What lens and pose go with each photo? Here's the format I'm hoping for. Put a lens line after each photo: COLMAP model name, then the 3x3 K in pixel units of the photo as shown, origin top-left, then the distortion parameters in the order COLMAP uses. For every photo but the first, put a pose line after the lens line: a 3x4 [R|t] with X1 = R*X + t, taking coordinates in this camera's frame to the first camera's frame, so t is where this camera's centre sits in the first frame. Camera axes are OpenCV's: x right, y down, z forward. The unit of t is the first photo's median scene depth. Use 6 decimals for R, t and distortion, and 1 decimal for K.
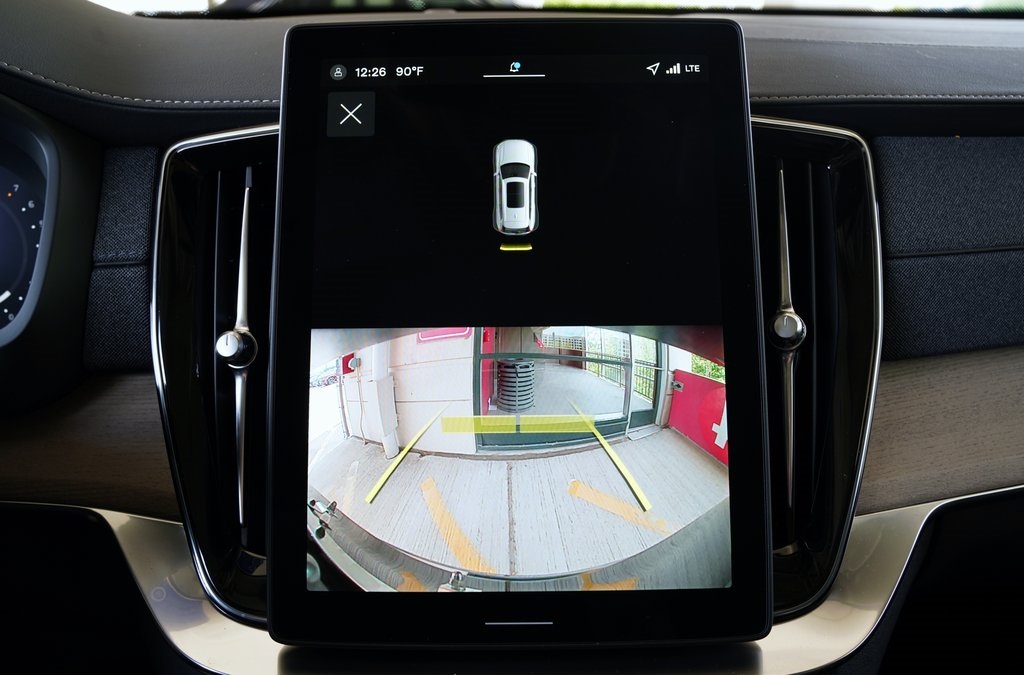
lens RADIAL K [[804.6, 0, 509.2], [0, 804.6, 335.2], [0, 0, 1]] dist [-0.080420, 0.074214]
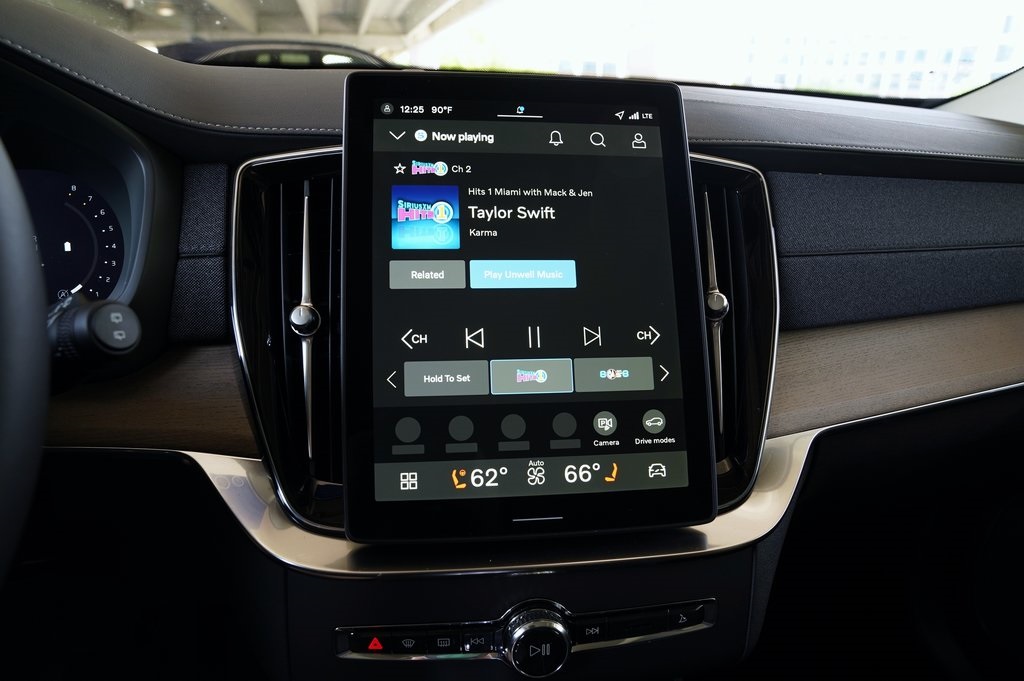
lens RADIAL K [[717.7, 0, 511.0], [0, 717.7, 338.6], [0, 0, 1]] dist [-0.117679, 0.060137]
pose [[0.989655, -0.005777, 0.143352, -0.171084], [0.010748, 0.999366, -0.033929, 0.084399], [-0.143066, 0.035119, 0.989090, -0.156847]]
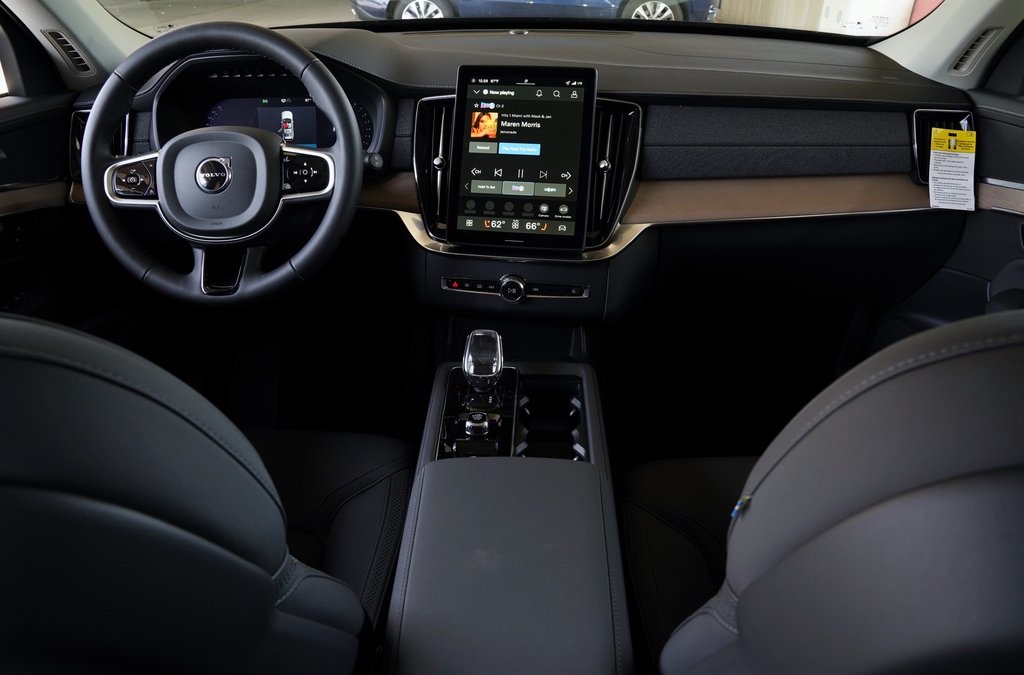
lens RADIAL K [[717.7, 0, 511.5], [0, 717.7, 327.9], [0, 0, 1]] dist [-0.117679, 0.060137]
pose [[0.988514, 0.080572, -0.127864, 0.380722], [-0.061583, 0.987356, 0.146068, 0.235067], [0.138016, -0.136516, 0.980977, -1.906450]]
